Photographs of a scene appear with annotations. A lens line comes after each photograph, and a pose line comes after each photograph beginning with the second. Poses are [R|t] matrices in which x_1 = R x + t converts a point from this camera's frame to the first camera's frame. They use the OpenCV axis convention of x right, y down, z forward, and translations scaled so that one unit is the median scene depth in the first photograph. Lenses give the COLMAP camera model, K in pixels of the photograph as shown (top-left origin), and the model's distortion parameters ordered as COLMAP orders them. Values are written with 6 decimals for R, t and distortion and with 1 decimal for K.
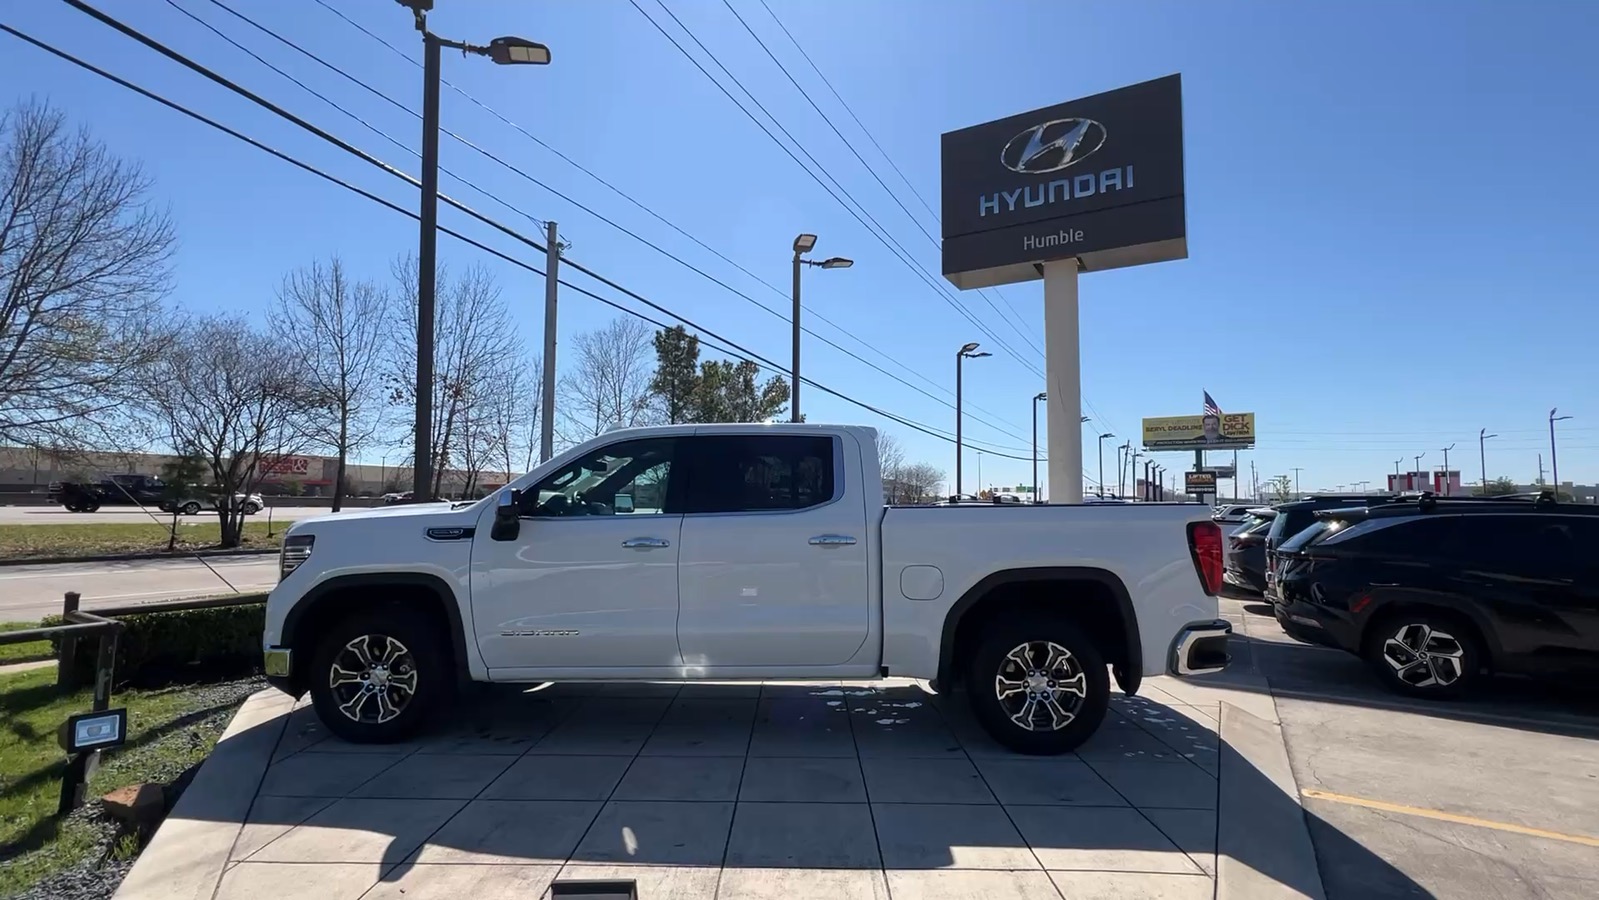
lens RADIAL K [[728.3, 0, 799.5], [0, 728.3, 450.0], [0, 0, 1]] dist [-0.001044, 0.000873]
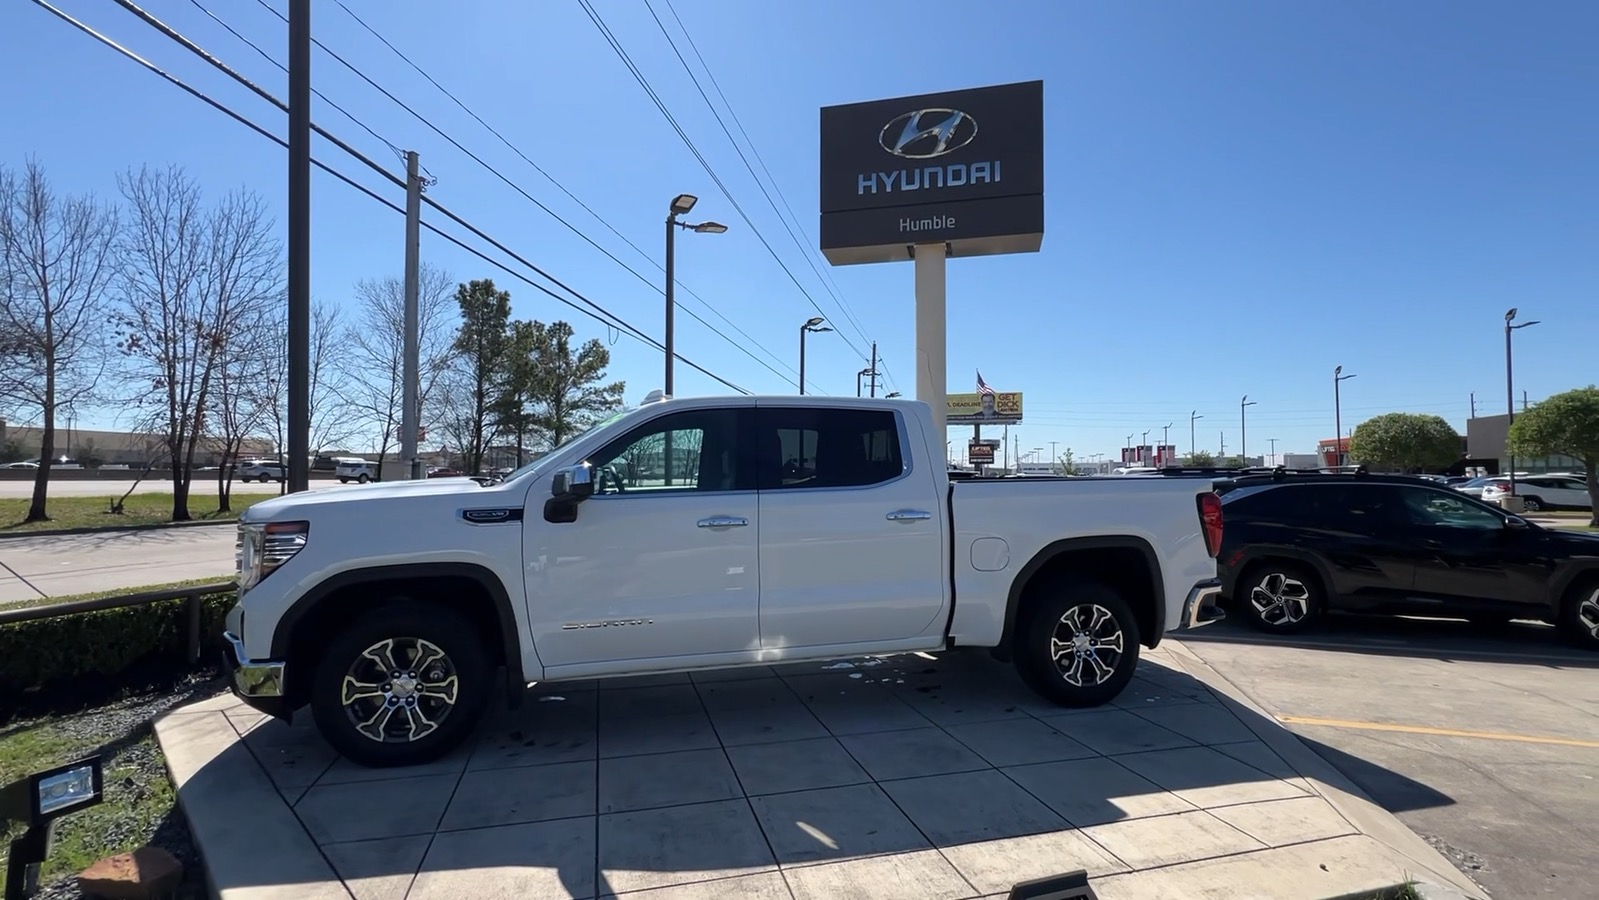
lens RADIAL K [[728.3, 0, 799.5], [0, 728.3, 450.0], [0, 0, 1]] dist [-0.001044, 0.000873]
pose [[0.962610, 0.005687, 0.270831, -0.119846], [-0.016916, 0.999090, 0.039144, -0.000770], [-0.270362, -0.042262, 0.961831, 0.026038]]
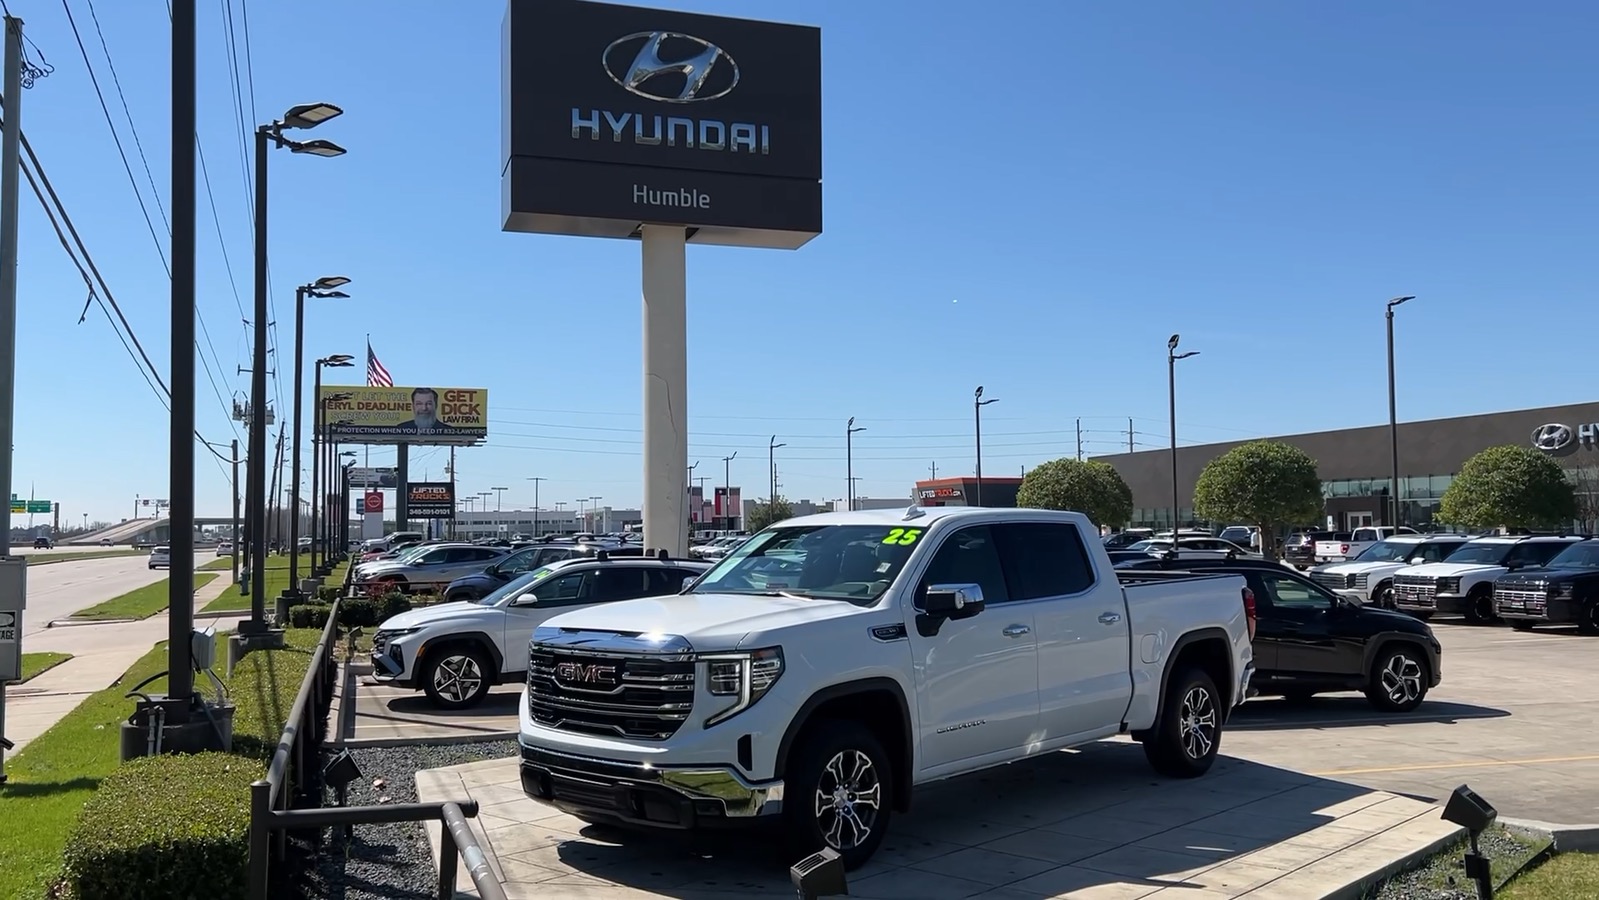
lens RADIAL K [[1361.9, 0, 799.4], [0, 1361.9, 435.3], [0, 0, 1]] dist [0.067026, -0.087870]
pose [[0.671707, 0.041032, 0.739680, -0.613791], [-0.043705, 0.998921, -0.015724, -0.035111], [-0.739527, -0.021766, 0.672775, -0.029329]]
